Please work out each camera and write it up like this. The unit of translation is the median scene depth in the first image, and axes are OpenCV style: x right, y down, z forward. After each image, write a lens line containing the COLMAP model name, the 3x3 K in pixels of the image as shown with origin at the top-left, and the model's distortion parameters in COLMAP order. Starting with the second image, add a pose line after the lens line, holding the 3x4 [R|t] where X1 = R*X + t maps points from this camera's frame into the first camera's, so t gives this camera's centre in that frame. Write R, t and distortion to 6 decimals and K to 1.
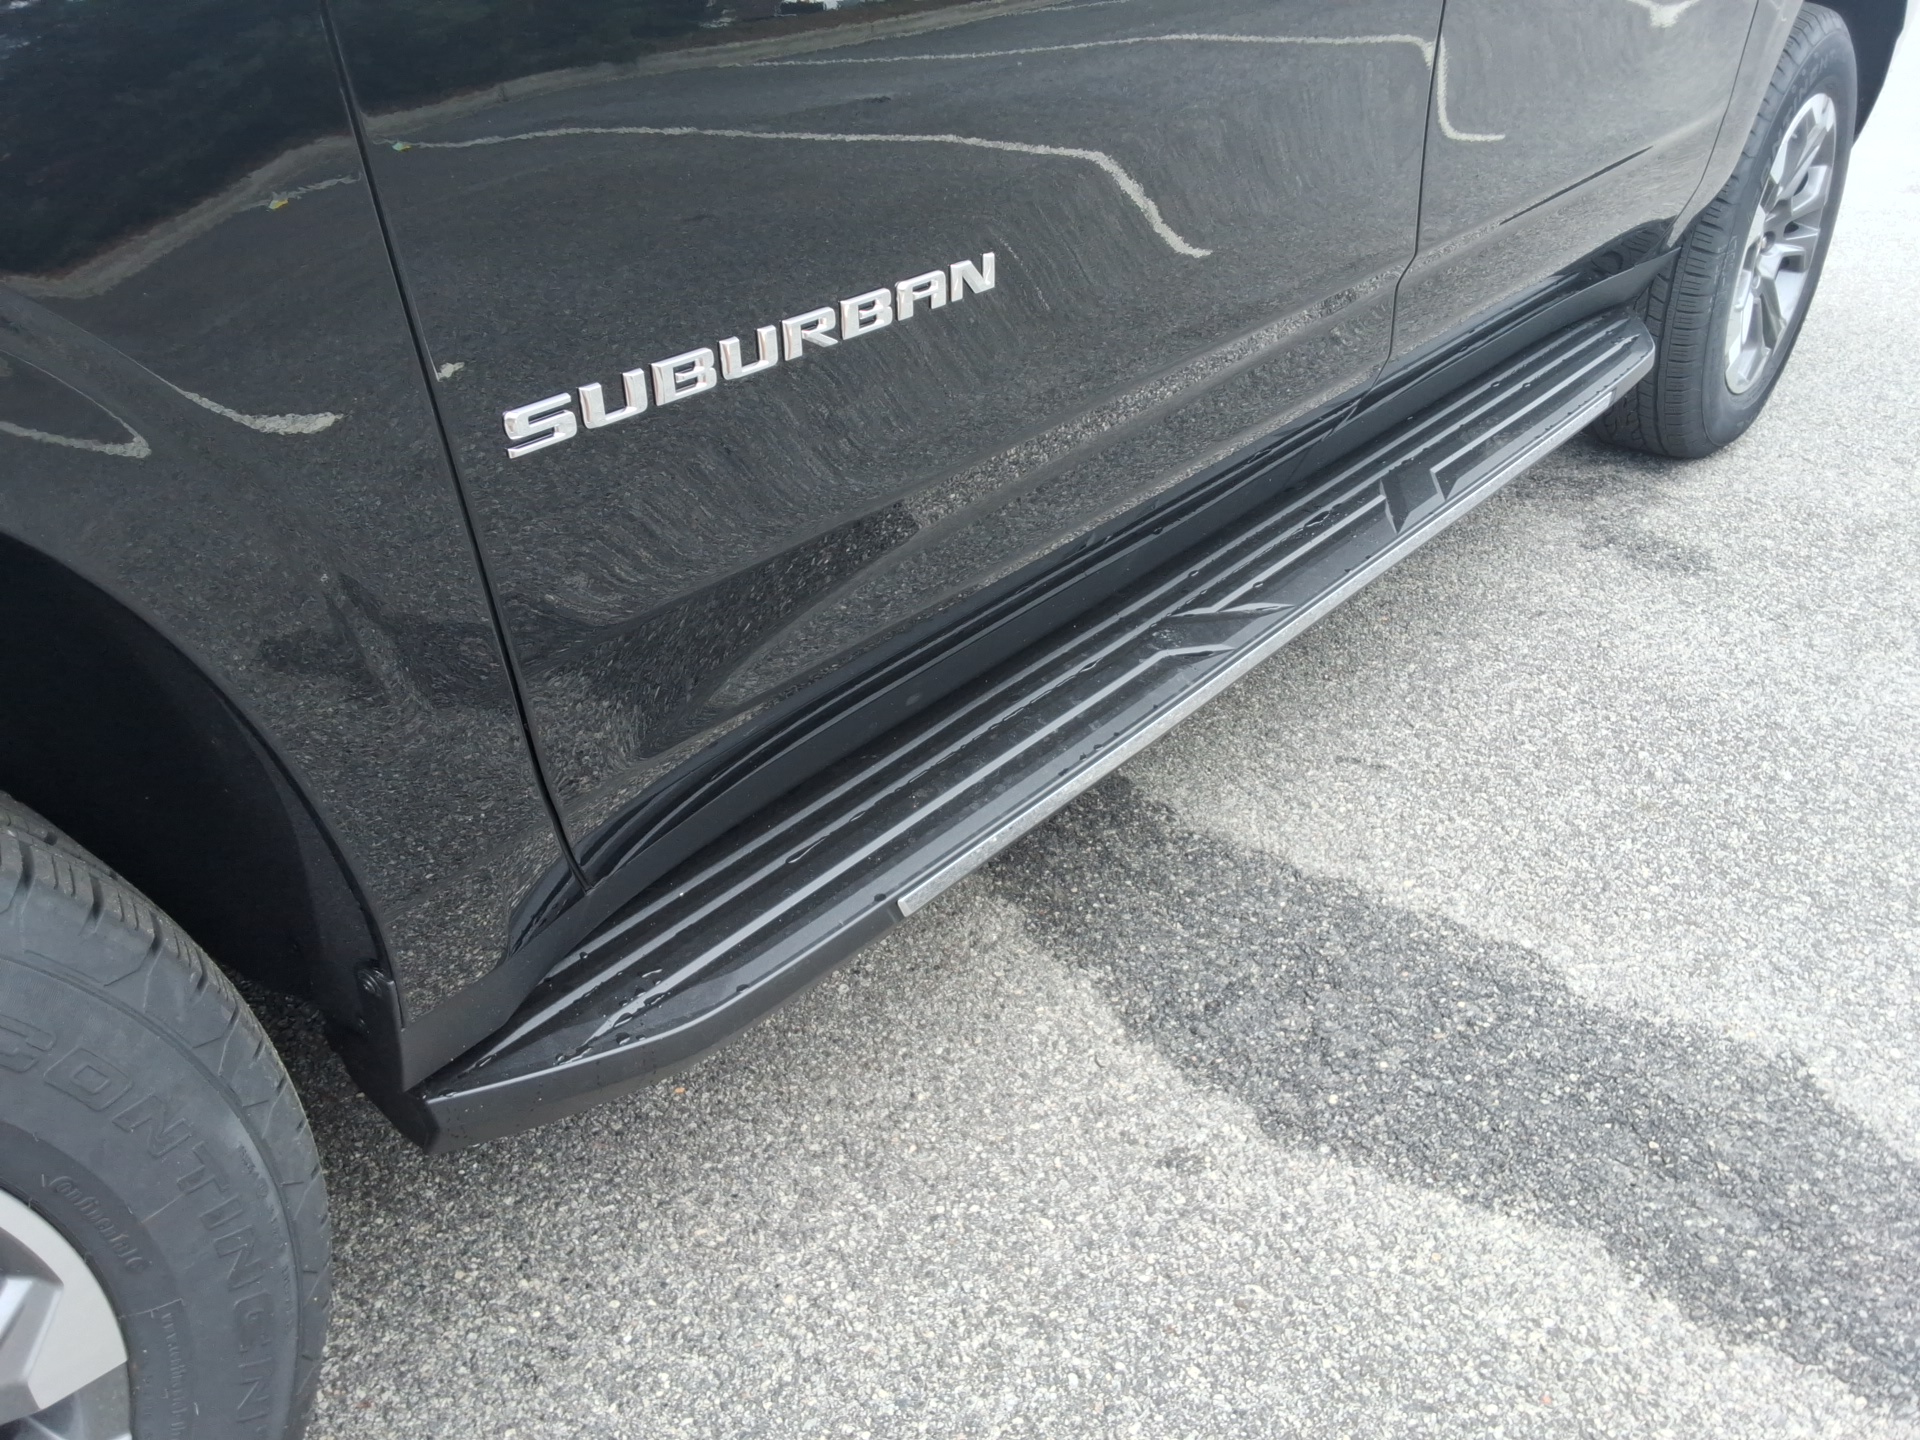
lens RADIAL K [[1545.2, 0, 971.8], [0, 1545.2, 705.1], [0, 0, 1]] dist [0.099770, -0.150672]
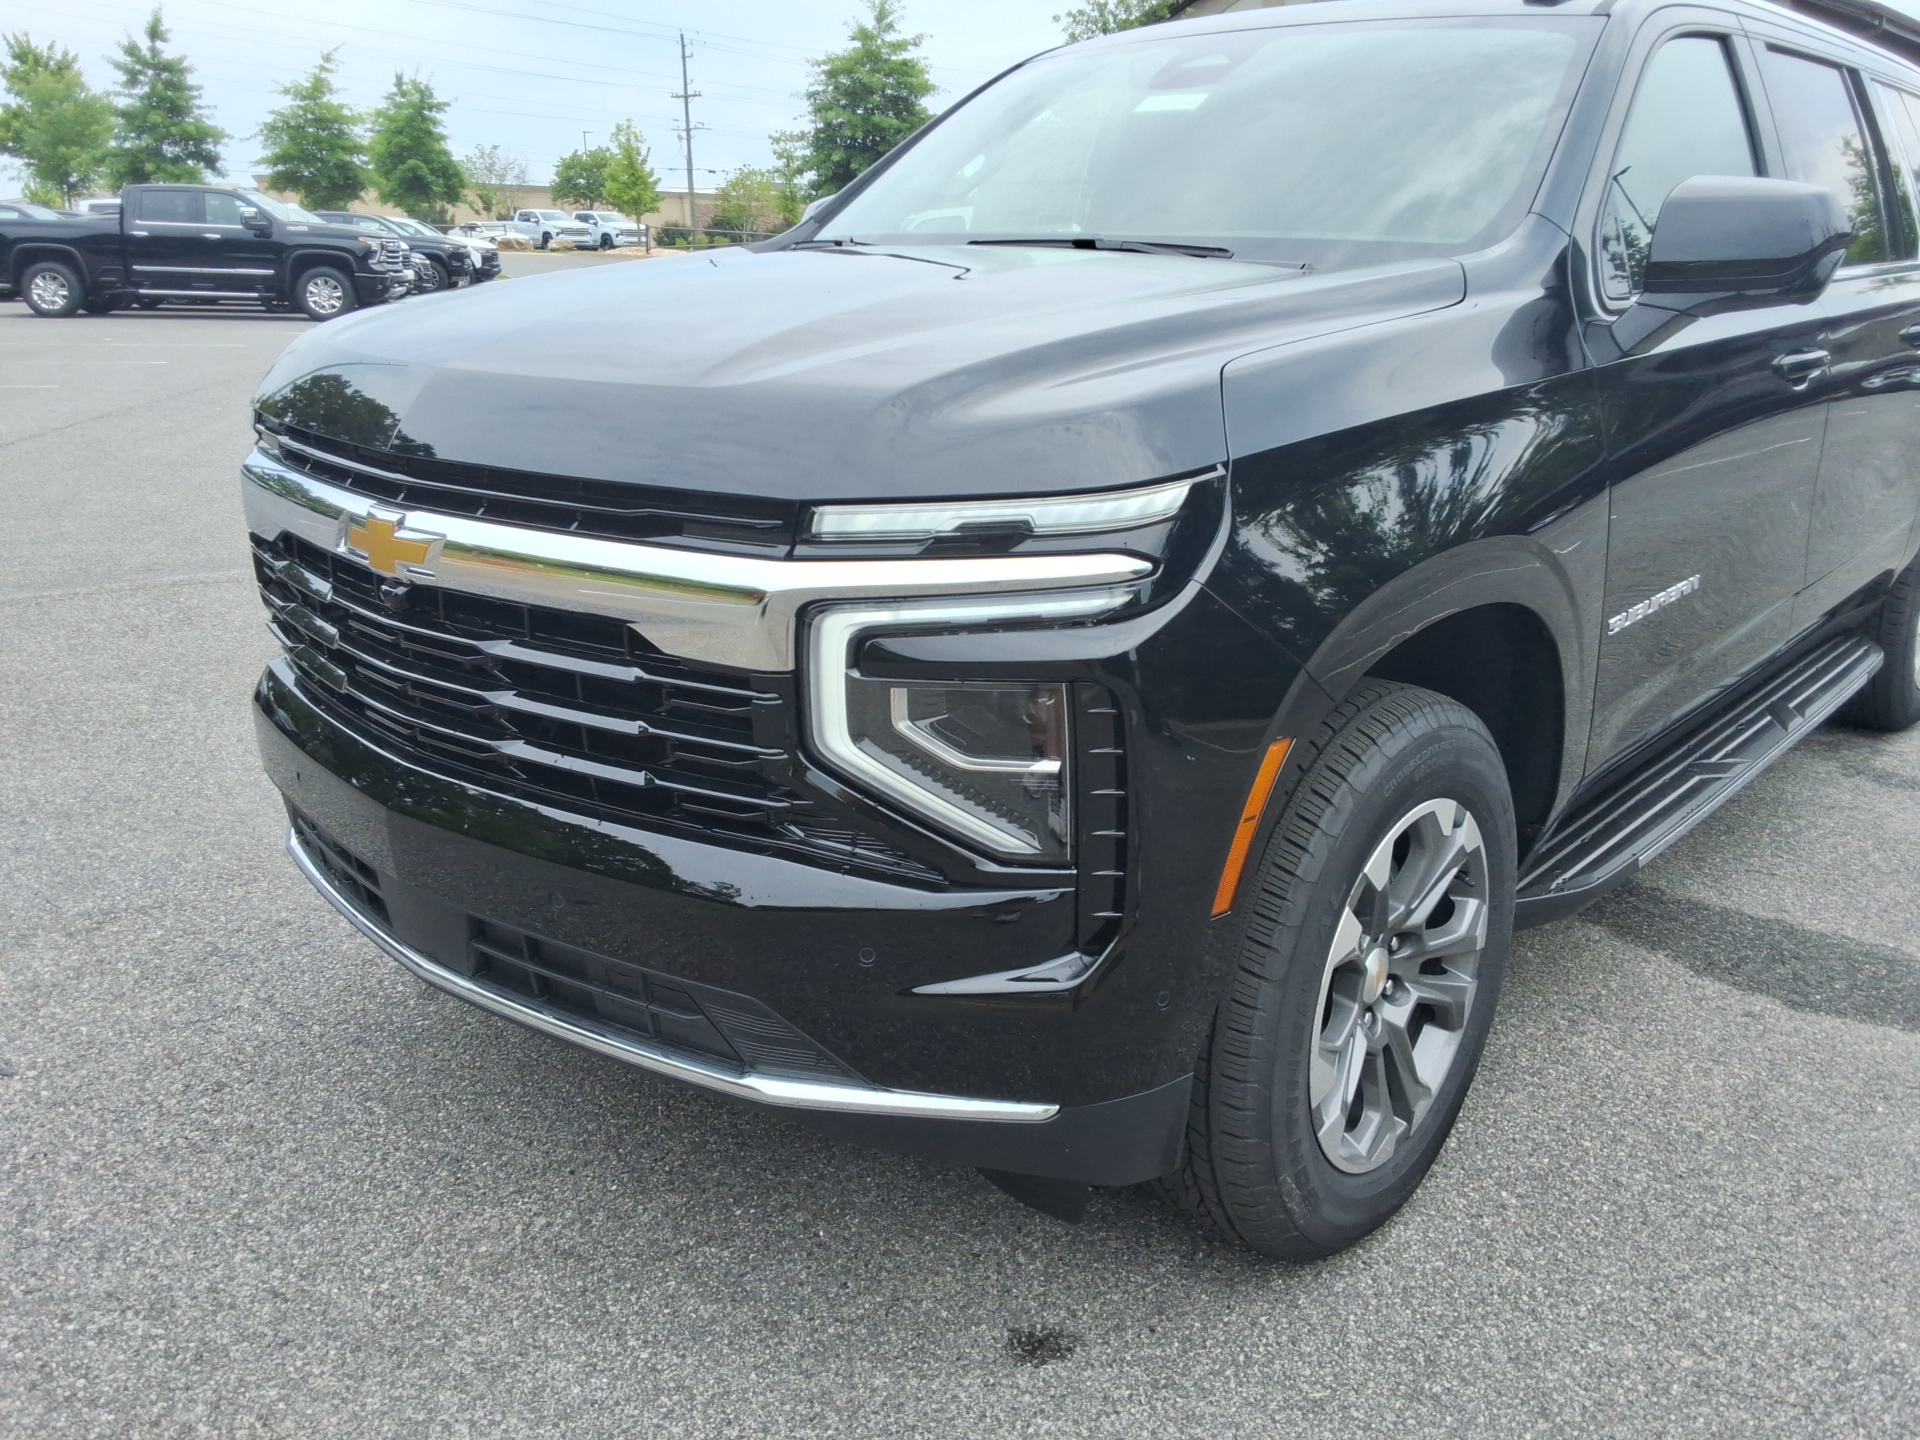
lens RADIAL K [[1545.2, 0, 967.0], [0, 1545.2, 704.3], [0, 0, 1]] dist [0.099770, -0.150672]
pose [[0.999243, 0.010177, -0.037558, -0.607321], [-0.018557, 0.972994, -0.230083, 0.292873], [0.034202, 0.230605, 0.972446, -0.823364]]
